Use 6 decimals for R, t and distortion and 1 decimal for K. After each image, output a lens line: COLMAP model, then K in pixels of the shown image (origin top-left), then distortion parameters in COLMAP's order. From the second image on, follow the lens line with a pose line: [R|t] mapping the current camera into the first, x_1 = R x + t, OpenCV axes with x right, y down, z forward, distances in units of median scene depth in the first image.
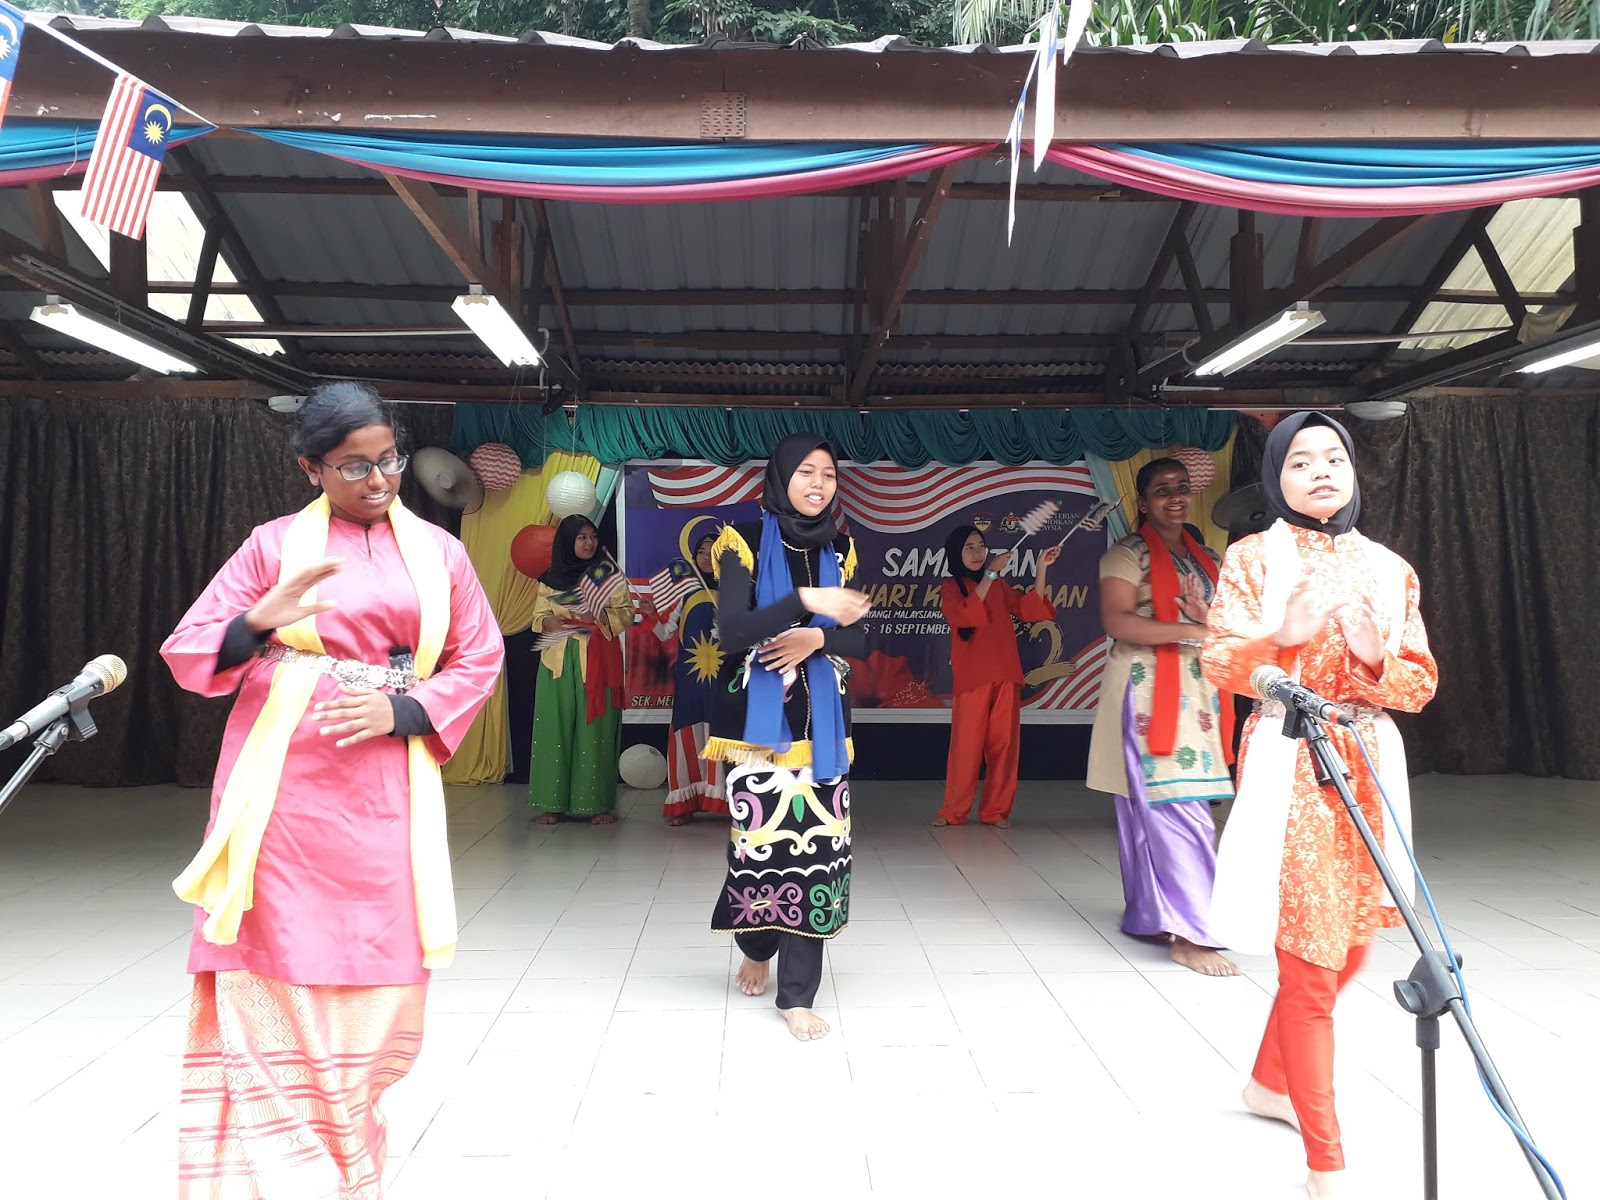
lens RADIAL K [[1282.4, 0, 806.7], [0, 1282.4, 595.9], [0, 0, 1]] dist [0.023753, -0.058884]
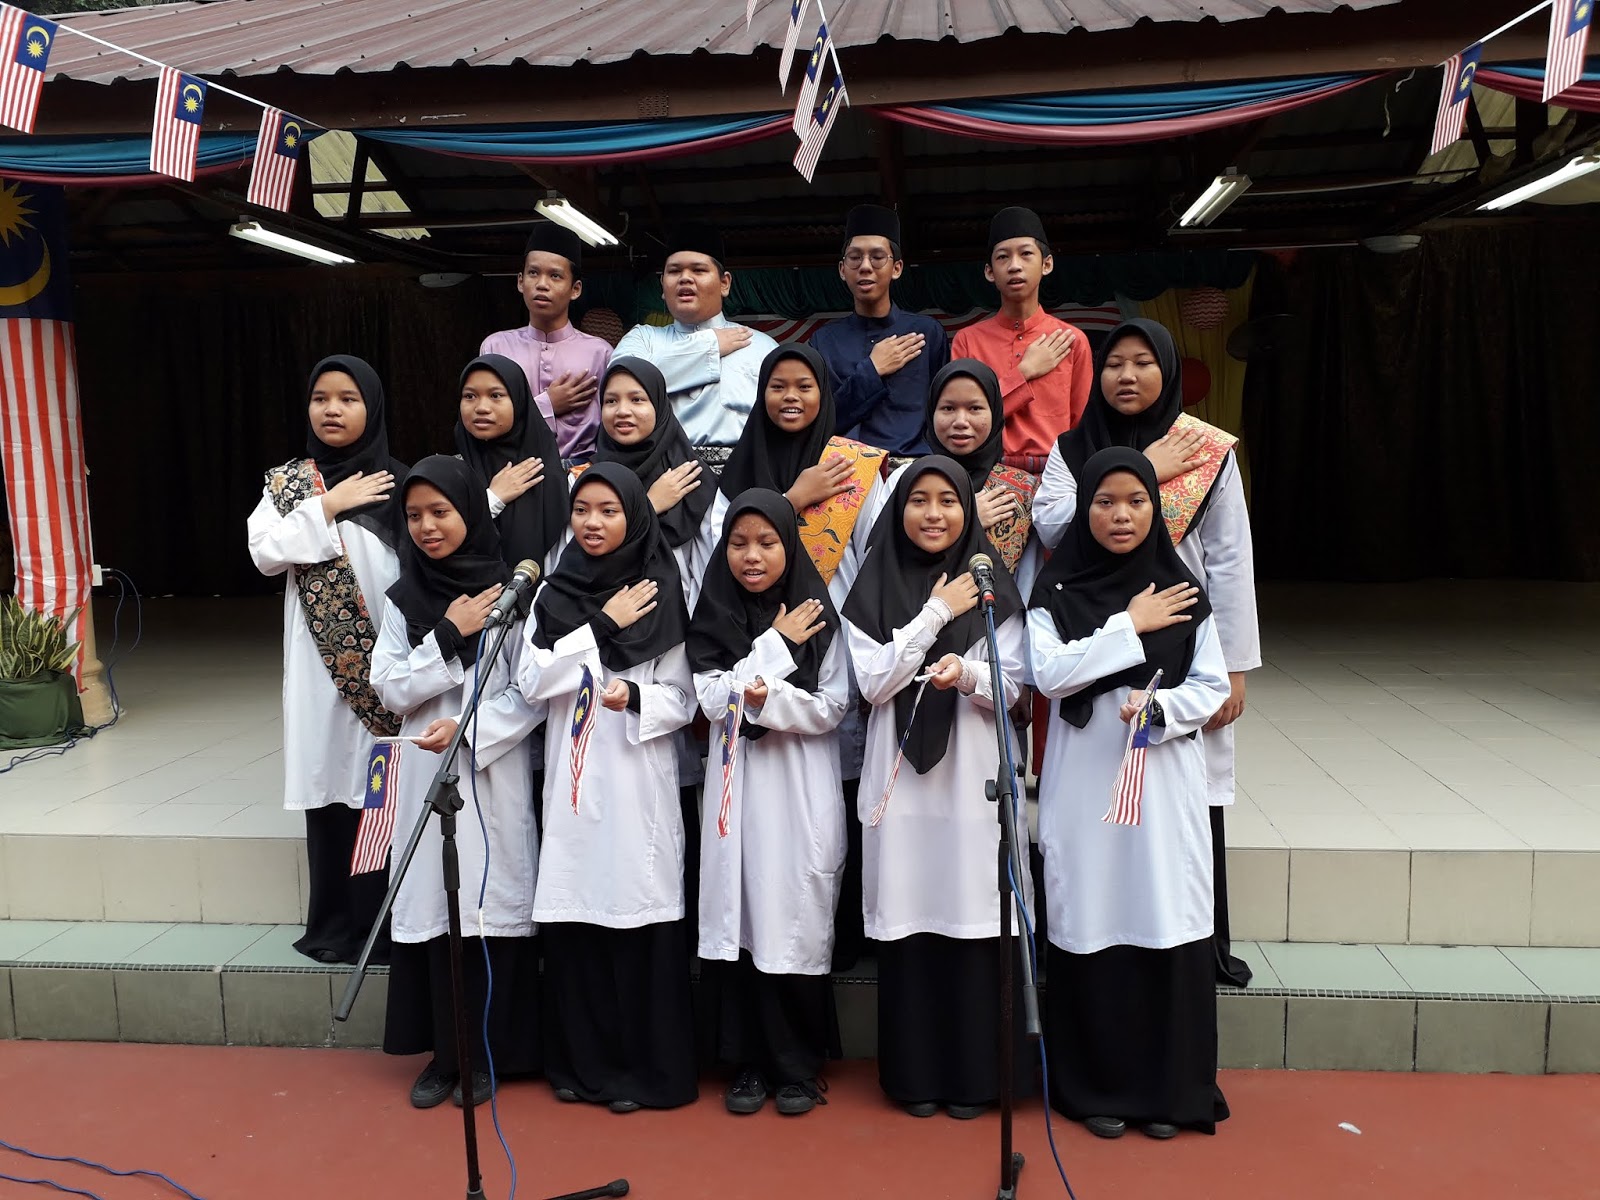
lens RADIAL K [[1282.4, 0, 787.7], [0, 1282.4, 609.6], [0, 0, 1]] dist [0.023753, -0.058884]
pose [[0.988133, -0.004248, -0.153542, 0.107249], [0.025260, 0.990502, 0.135159, 0.001127], [0.151509, -0.137434, 0.978855, -0.169050]]
